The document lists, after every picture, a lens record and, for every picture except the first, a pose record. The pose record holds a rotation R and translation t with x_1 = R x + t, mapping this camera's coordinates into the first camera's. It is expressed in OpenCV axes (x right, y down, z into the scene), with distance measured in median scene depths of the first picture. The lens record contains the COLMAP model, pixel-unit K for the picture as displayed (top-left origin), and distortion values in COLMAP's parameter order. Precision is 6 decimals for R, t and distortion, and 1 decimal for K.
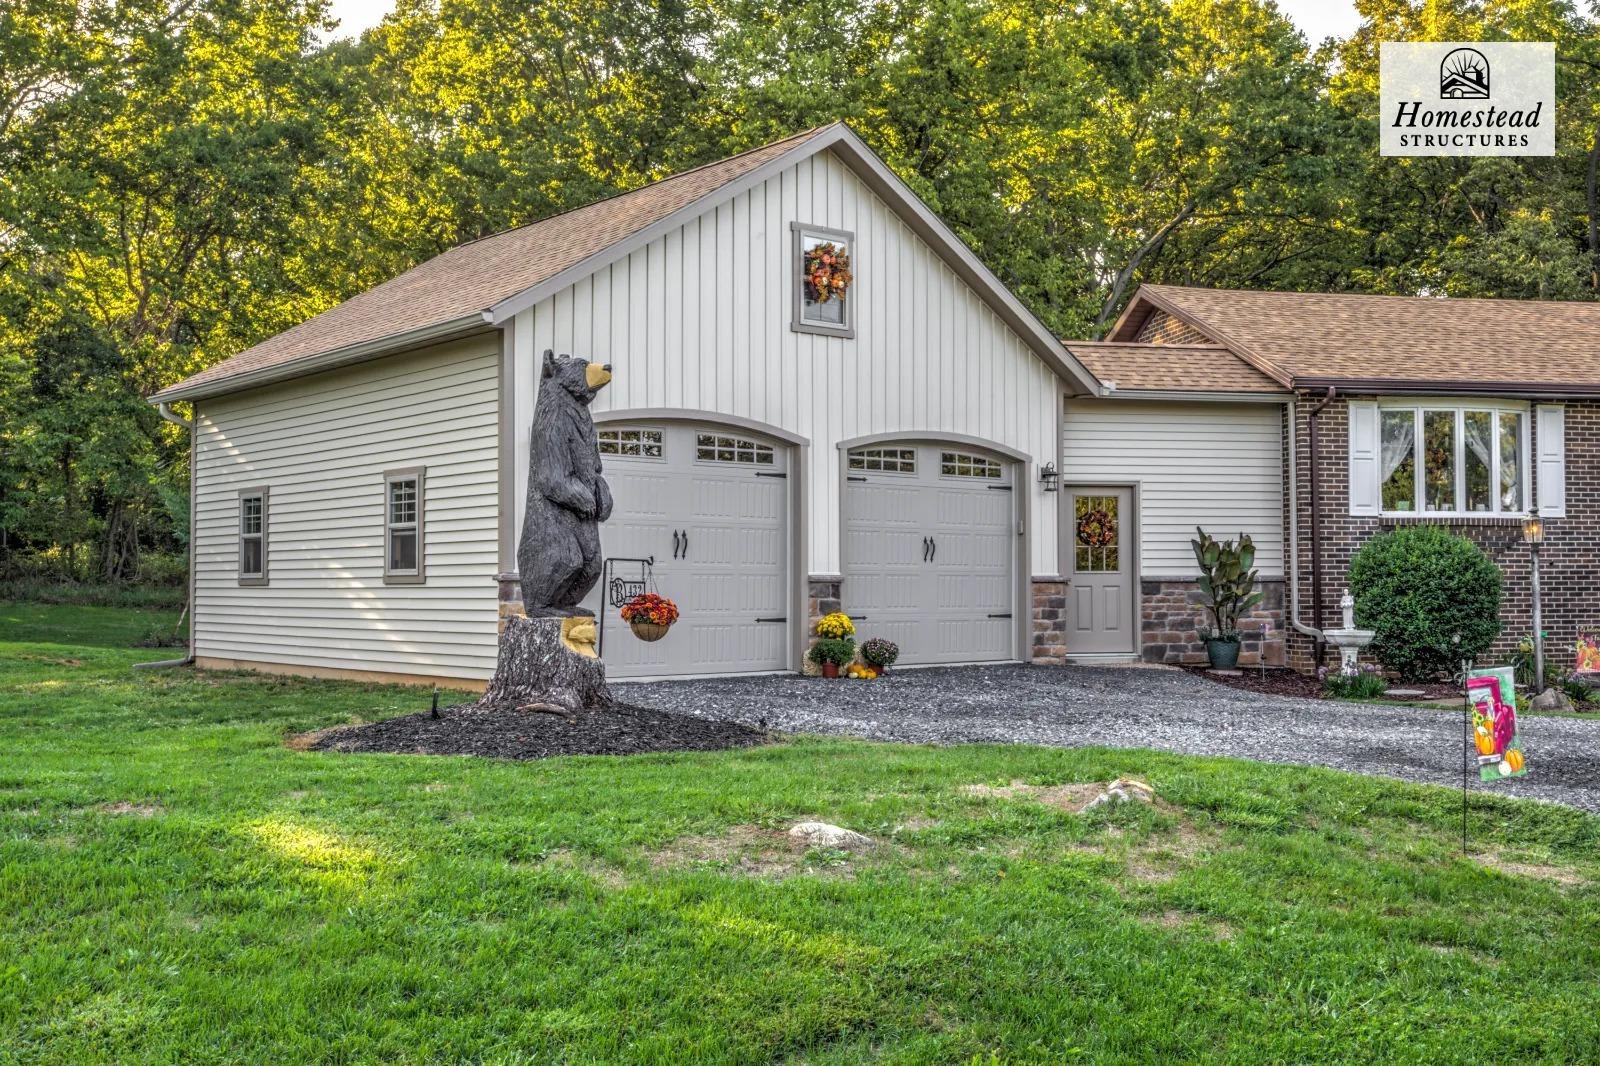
lens RADIAL K [[1637.9, 0, 761.5], [0, 1637.9, 558.9], [0, 0, 1]] dist [0.030988, -0.013435]
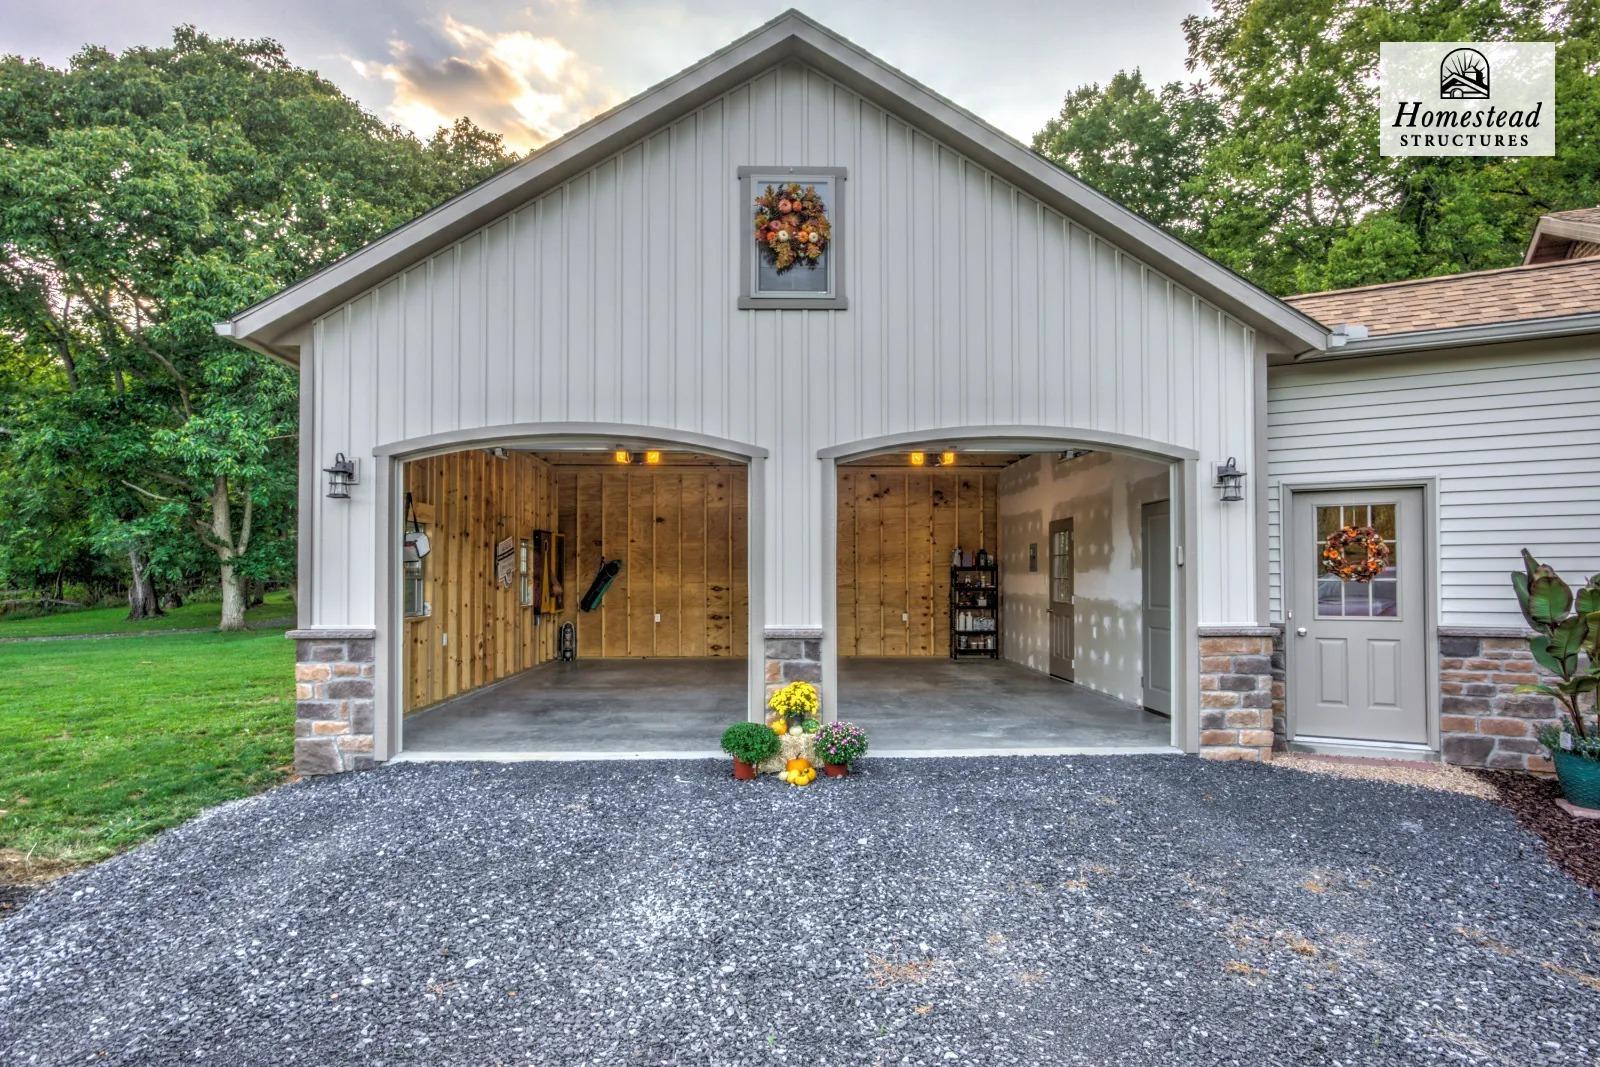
lens RADIAL K [[838.5, 0, 793.6], [0, 838.5, 564.1], [0, 0, 1]] dist [-0.002338, 0.000302]
pose [[0.793852, -0.008828, -0.608047, 0.242579], [0.011835, 0.999930, 0.000934, -0.017866], [0.607996, -0.007938, 0.793900, 0.620743]]
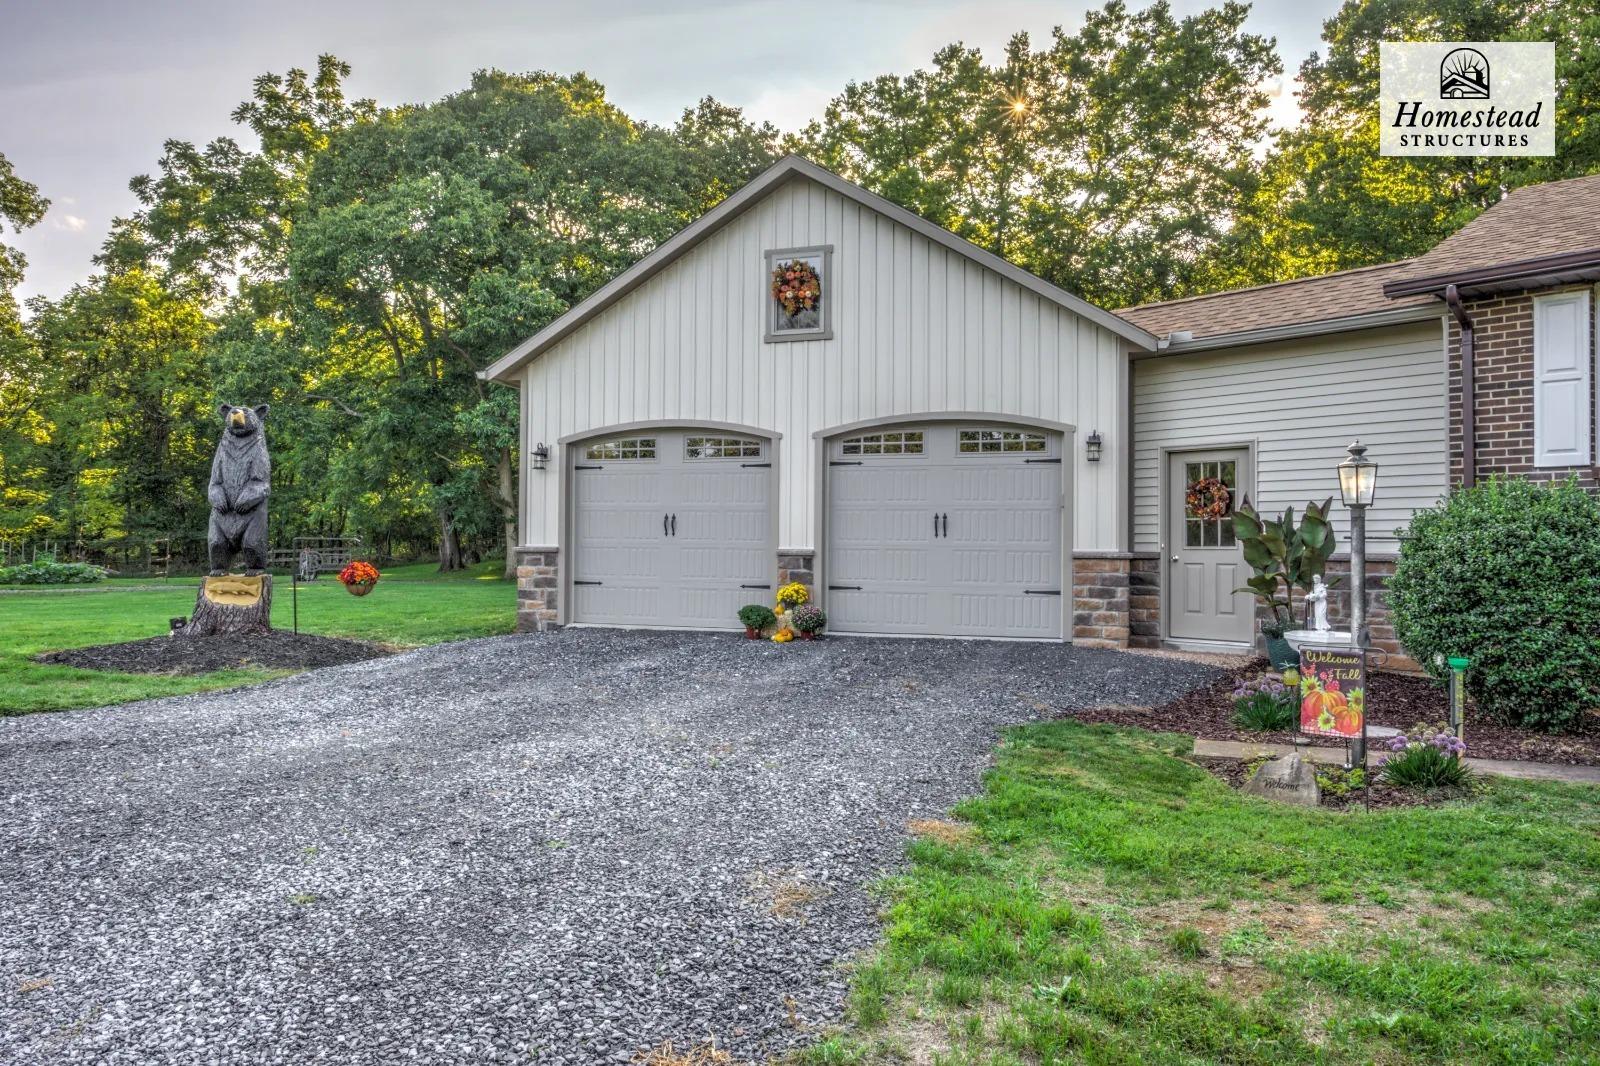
lens RADIAL K [[1021.5, 0, 803.7], [0, 1021.5, 533.1], [0, 0, 1]] dist [0.000569, -0.000104]
pose [[0.554165, -0.005105, -0.832391, 0.569577], [0.007069, 0.999974, -0.001426, -0.000574], [0.832377, -0.005093, 0.554187, 0.541531]]
